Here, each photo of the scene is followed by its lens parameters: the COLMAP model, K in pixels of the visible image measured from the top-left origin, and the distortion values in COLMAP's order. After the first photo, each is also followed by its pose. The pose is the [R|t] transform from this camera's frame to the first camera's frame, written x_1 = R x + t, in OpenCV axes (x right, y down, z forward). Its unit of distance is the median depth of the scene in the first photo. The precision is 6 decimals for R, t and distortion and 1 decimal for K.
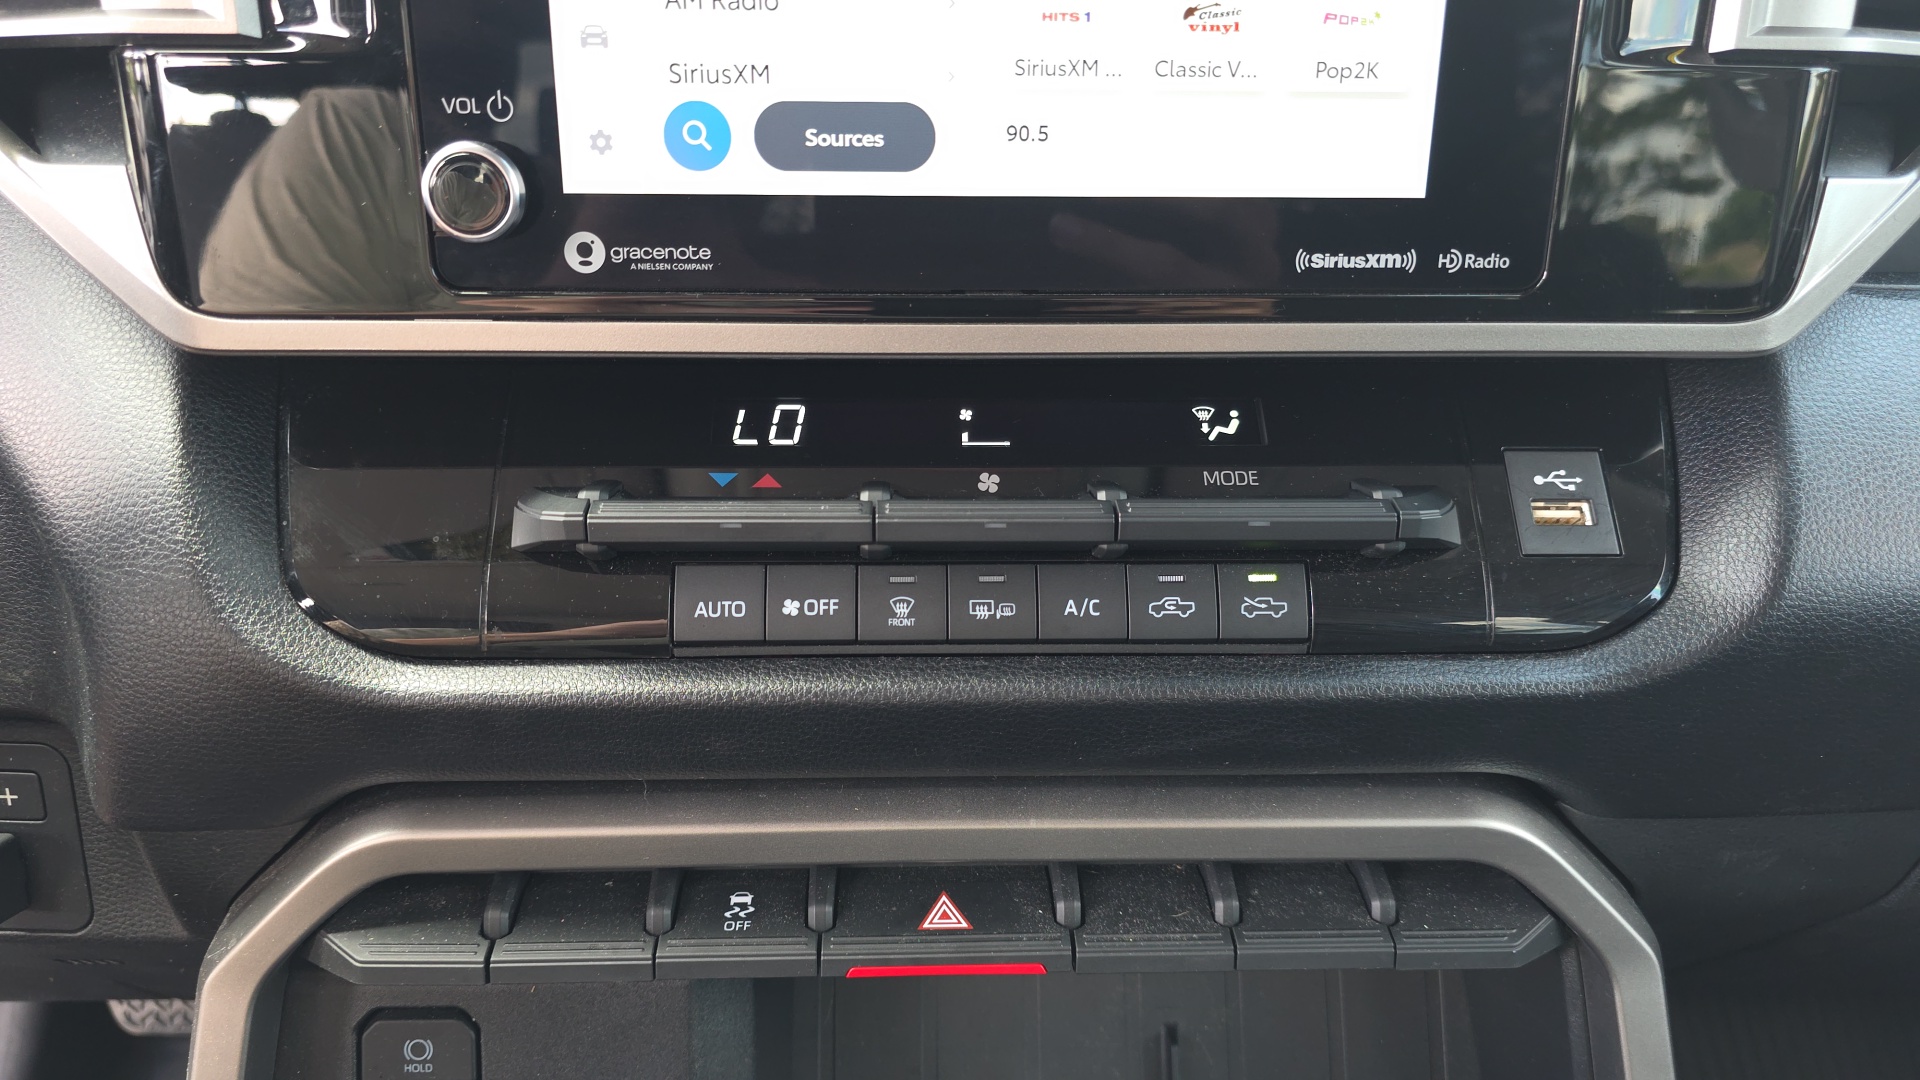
lens RADIAL K [[1306.2, 0, 957.2], [0, 1306.2, 539.1], [0, 0, 1]] dist [0.047010, -0.053696]
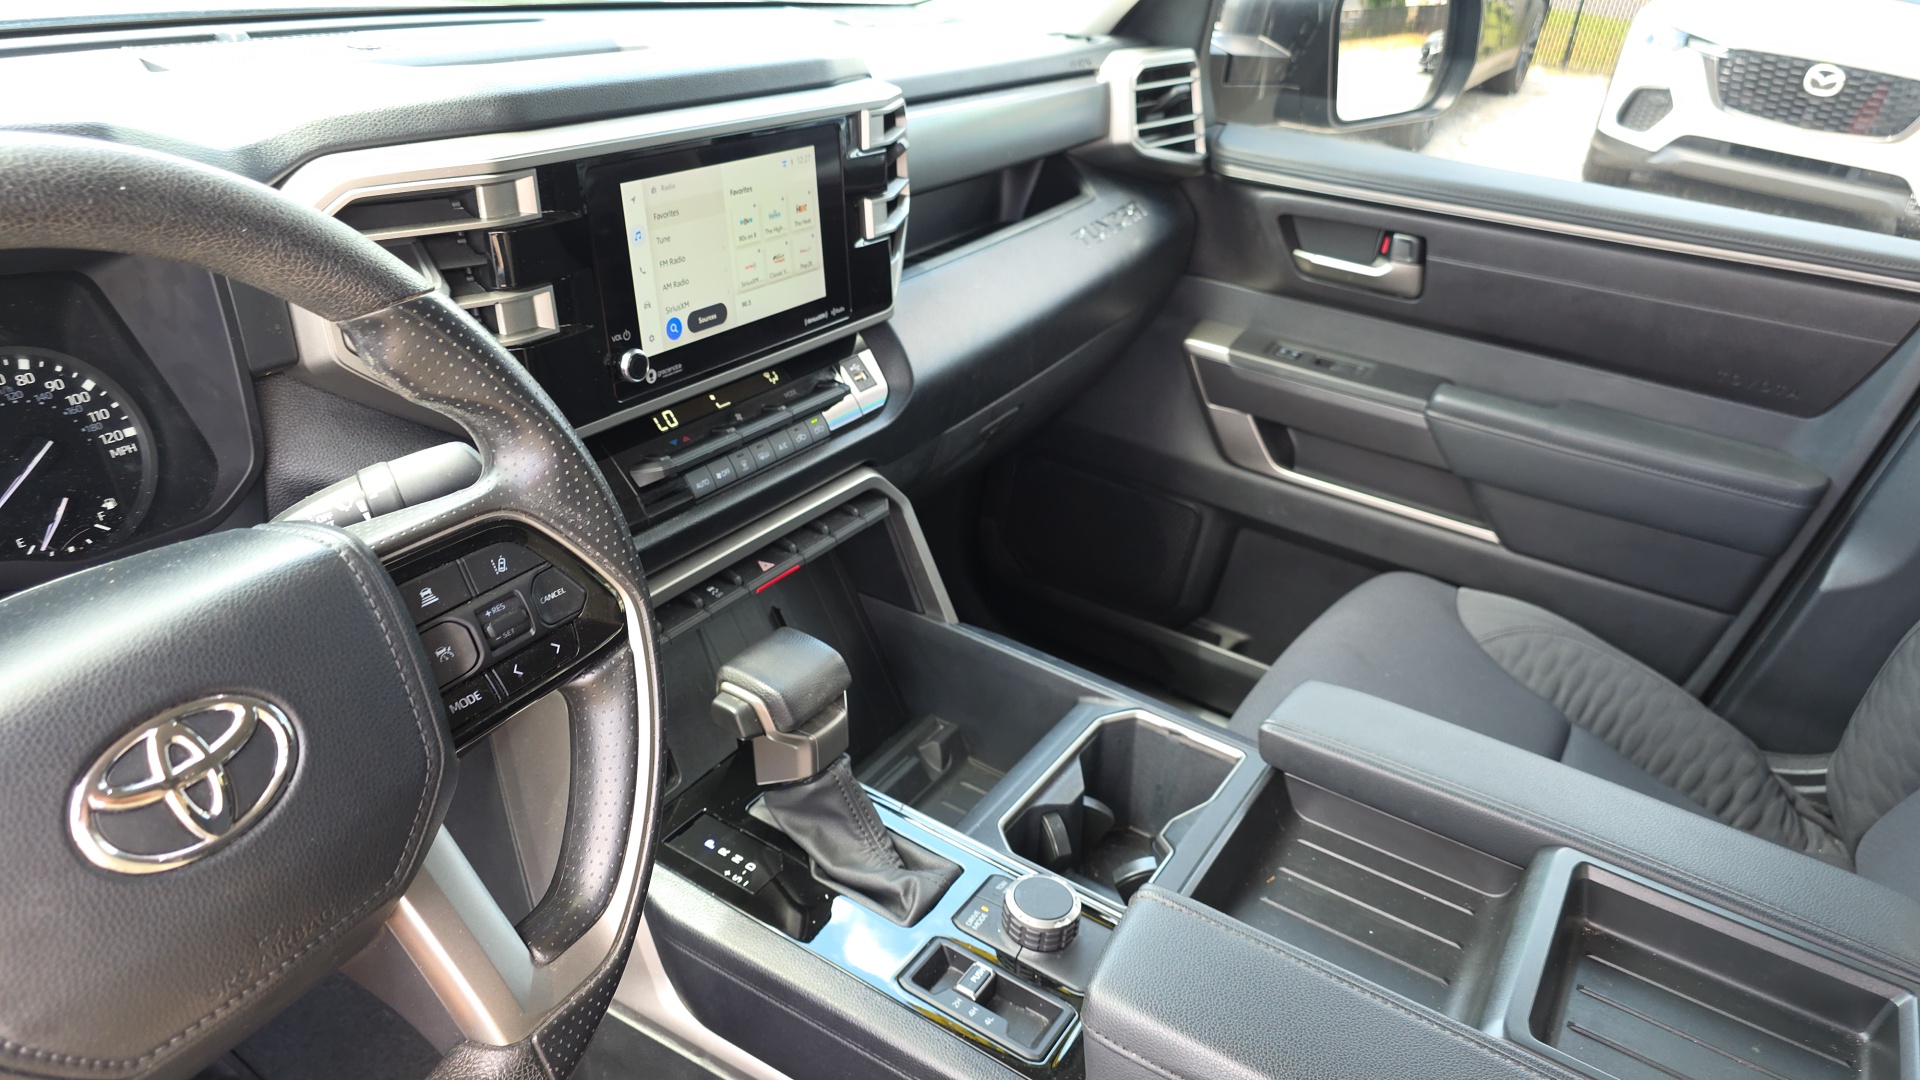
lens RADIAL K [[1306.2, 0, 953.6], [0, 1306.2, 520.6], [0, 0, 1]] dist [0.047010, -0.053696]
pose [[0.556973, -0.343383, 0.756221, -2.059928], [0.276429, 0.935259, 0.221085, -0.351290], [-0.783179, 0.085903, 0.615834, -1.186968]]
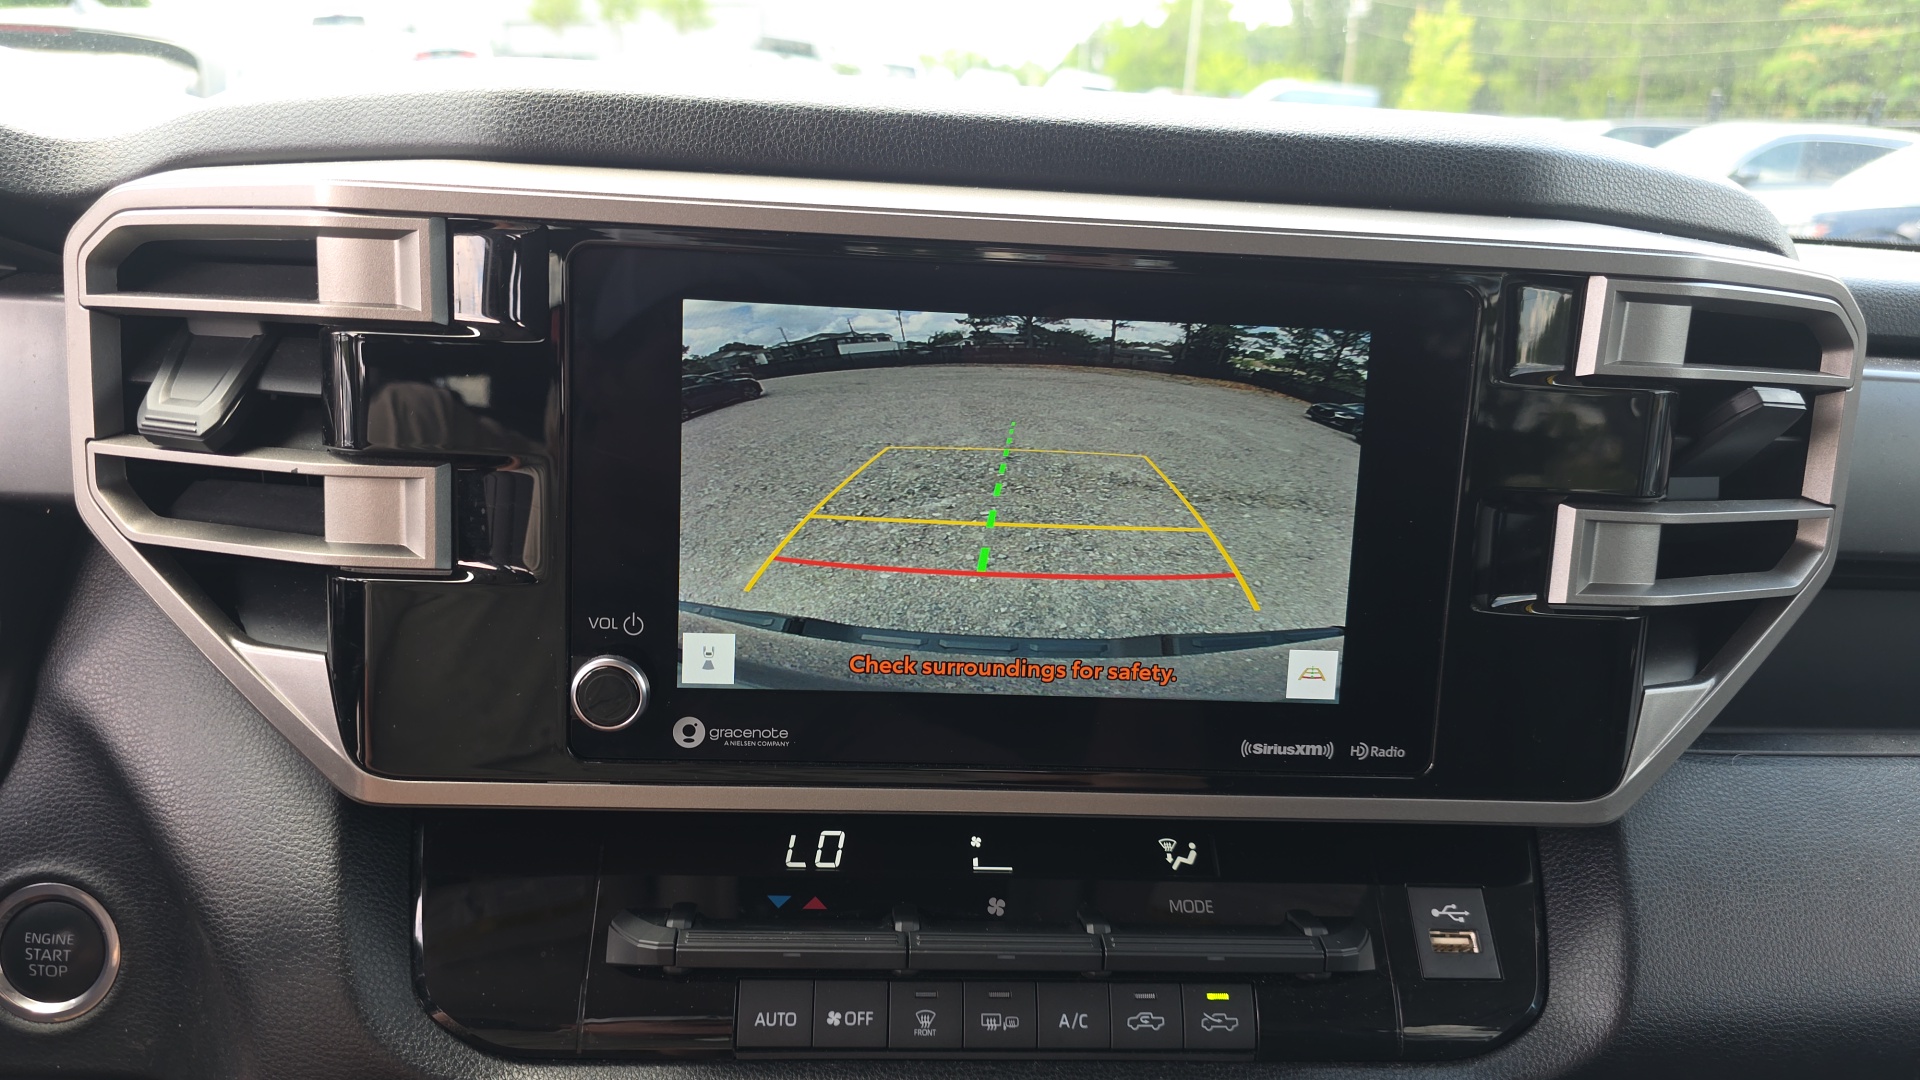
lens RADIAL K [[1306.2, 0, 948.5], [0, 1306.2, 554.2], [0, 0, 1]] dist [0.047010, -0.053696]
pose [[0.998582, 0.030767, 0.043442, -0.087022], [-0.023915, 0.988355, -0.150272, -0.191328], [-0.047560, 0.149020, 0.987690, -0.272146]]
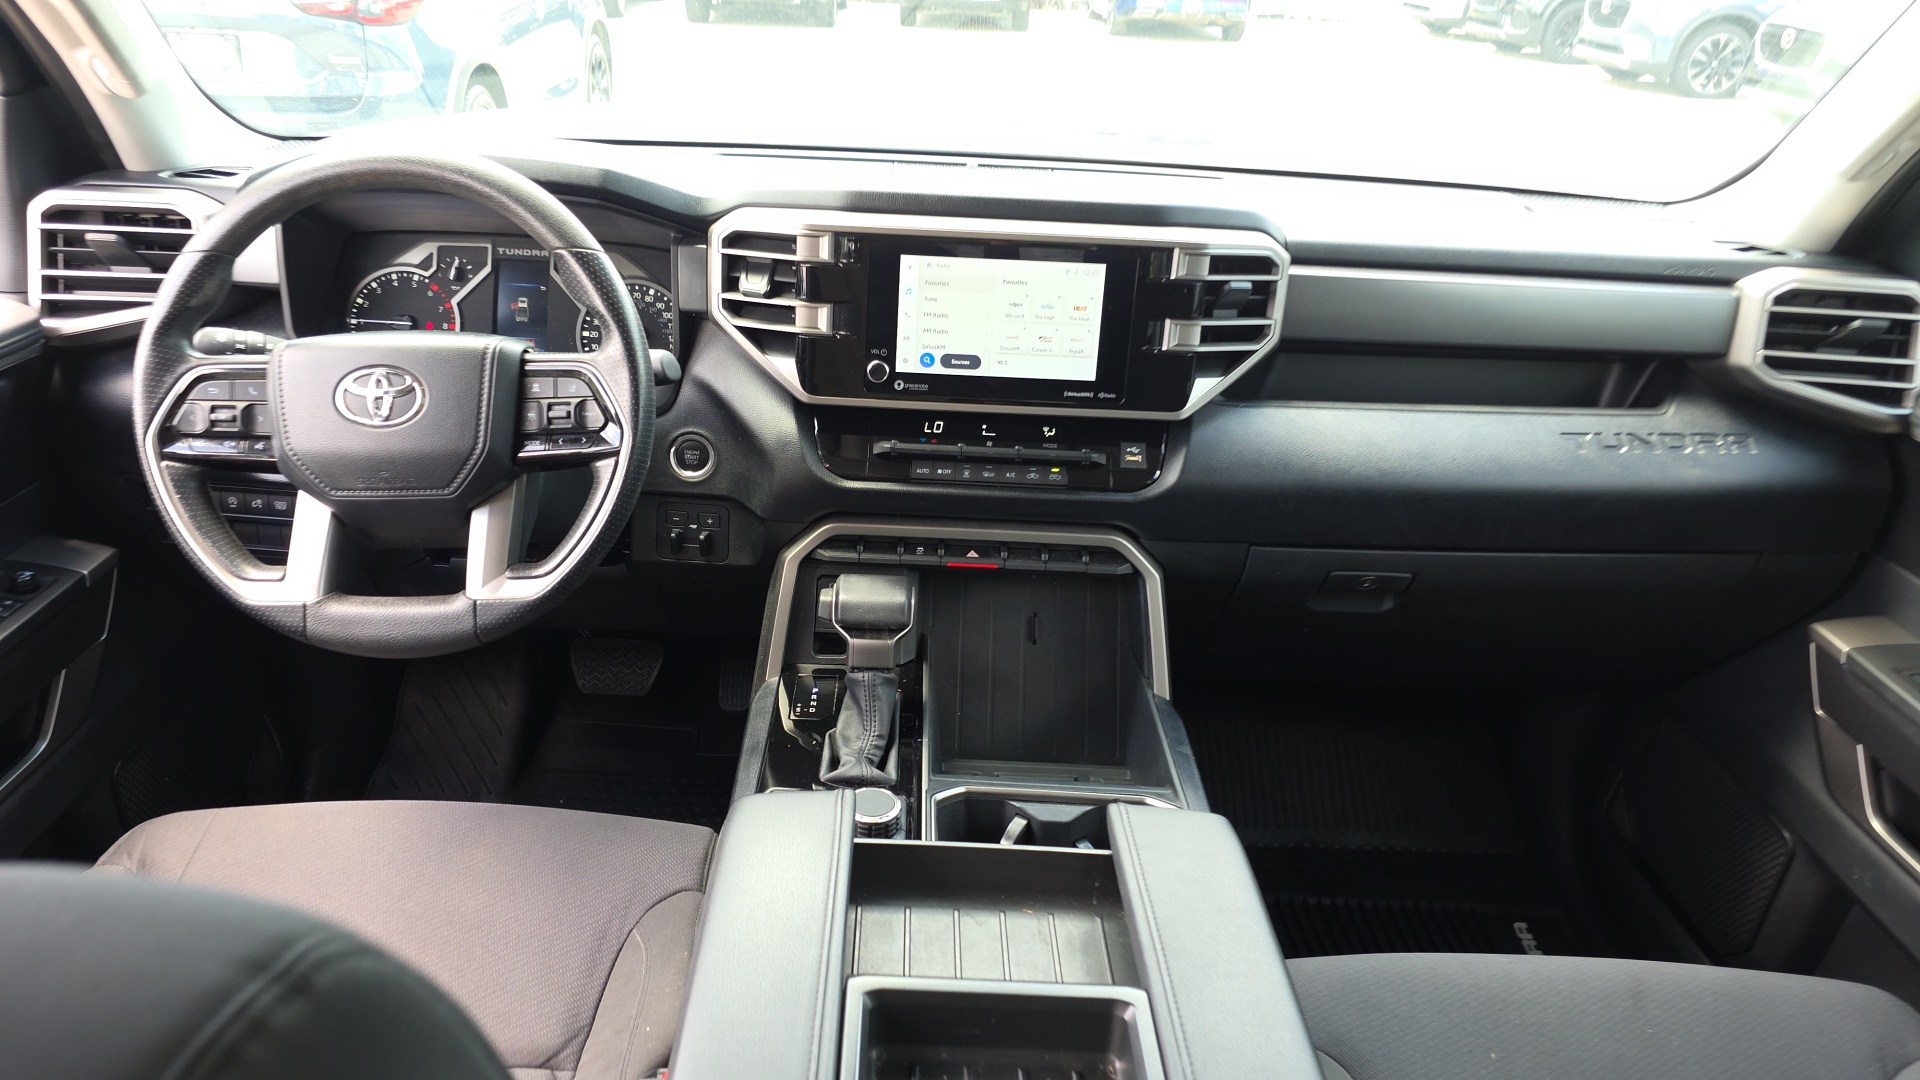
lens RADIAL K [[1306.2, 0, 929.0], [0, 1306.2, 553.6], [0, 0, 1]] dist [0.047010, -0.053696]
pose [[0.998580, 0.049551, -0.019559, -0.068564], [-0.049547, 0.998772, 0.000647, 0.308374], [0.019567, 0.000323, 0.999808, -3.084637]]
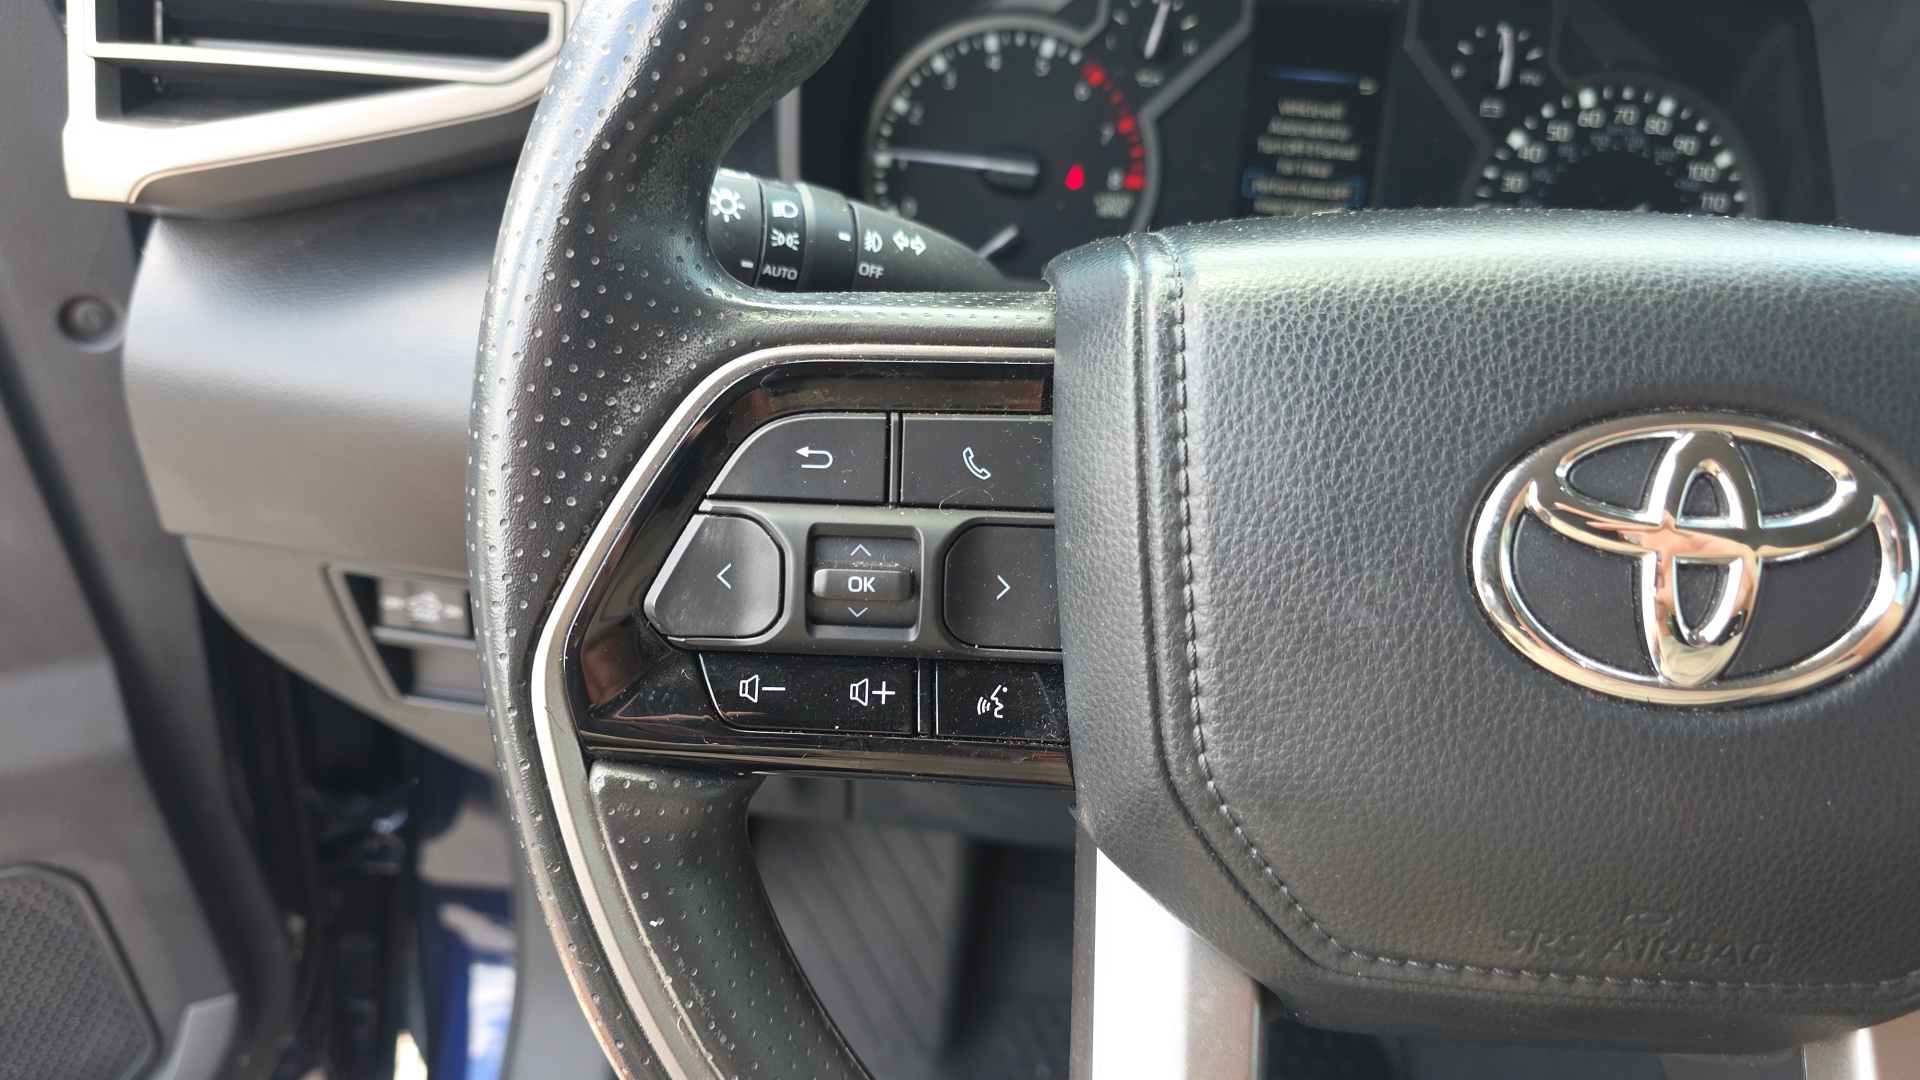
lens RADIAL K [[1338.8, 0, 955.4], [0, 1338.8, 545.0], [0, 0, 1]] dist [0.012677, -0.030064]
pose [[0.992480, 0.104837, -0.063188, -1.898072], [-0.098456, 0.990421, 0.096816, -0.057079], [0.072733, -0.089867, 0.993294, -0.432234]]
